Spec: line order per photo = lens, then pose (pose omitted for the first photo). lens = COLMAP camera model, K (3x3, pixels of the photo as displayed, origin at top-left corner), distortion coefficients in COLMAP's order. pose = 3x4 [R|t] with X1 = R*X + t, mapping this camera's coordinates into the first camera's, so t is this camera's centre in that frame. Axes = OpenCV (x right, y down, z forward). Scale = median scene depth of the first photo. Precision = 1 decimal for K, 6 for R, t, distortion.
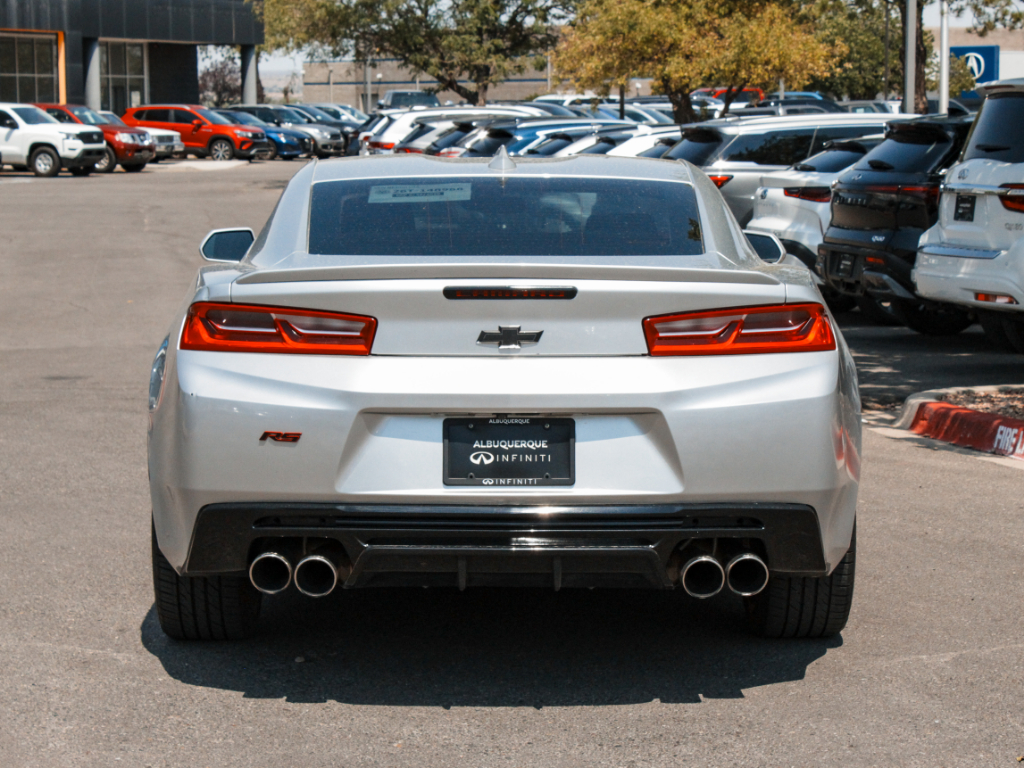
lens RADIAL K [[2216.6, 0, 512.0], [0, 2216.6, 384.0], [0, 0, 1]] dist [0.202825, -3.380438]
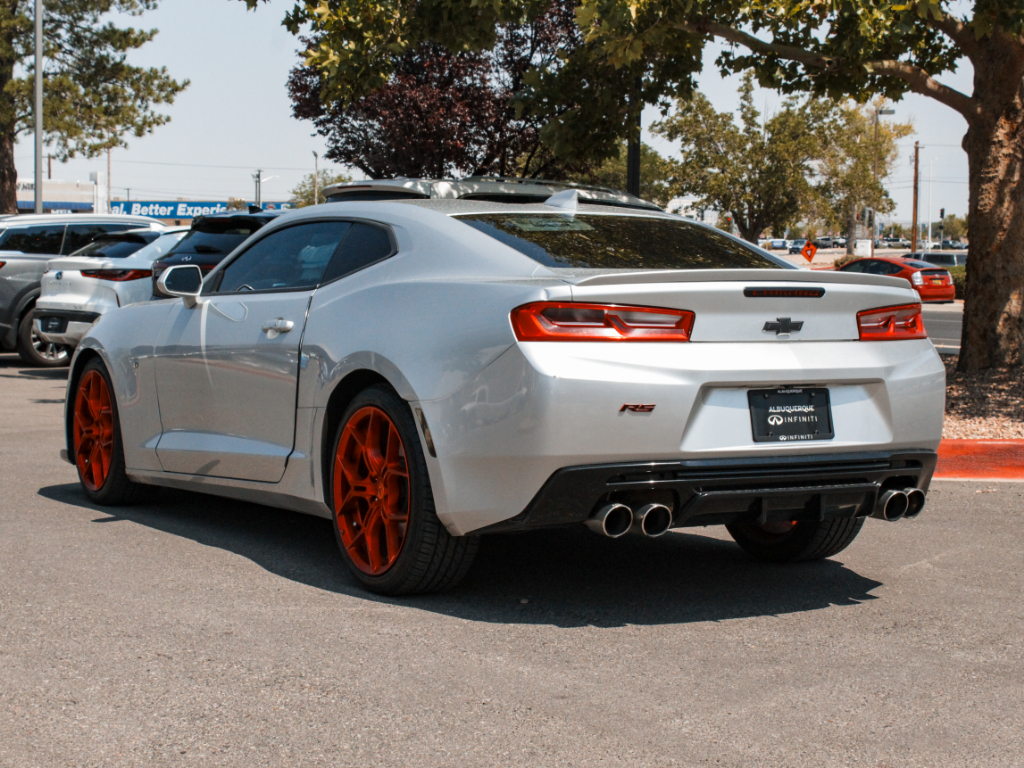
lens RADIAL K [[1722.7, 0, 512.0], [0, 1722.7, 384.0], [0, 0, 1]] dist [0.018785, -0.018239]
pose [[0.875822, -0.020705, 0.482190, -0.625710], [0.036276, 0.999077, -0.022990, 0.029795], [-0.481269, 0.037627, 0.875765, 0.197407]]
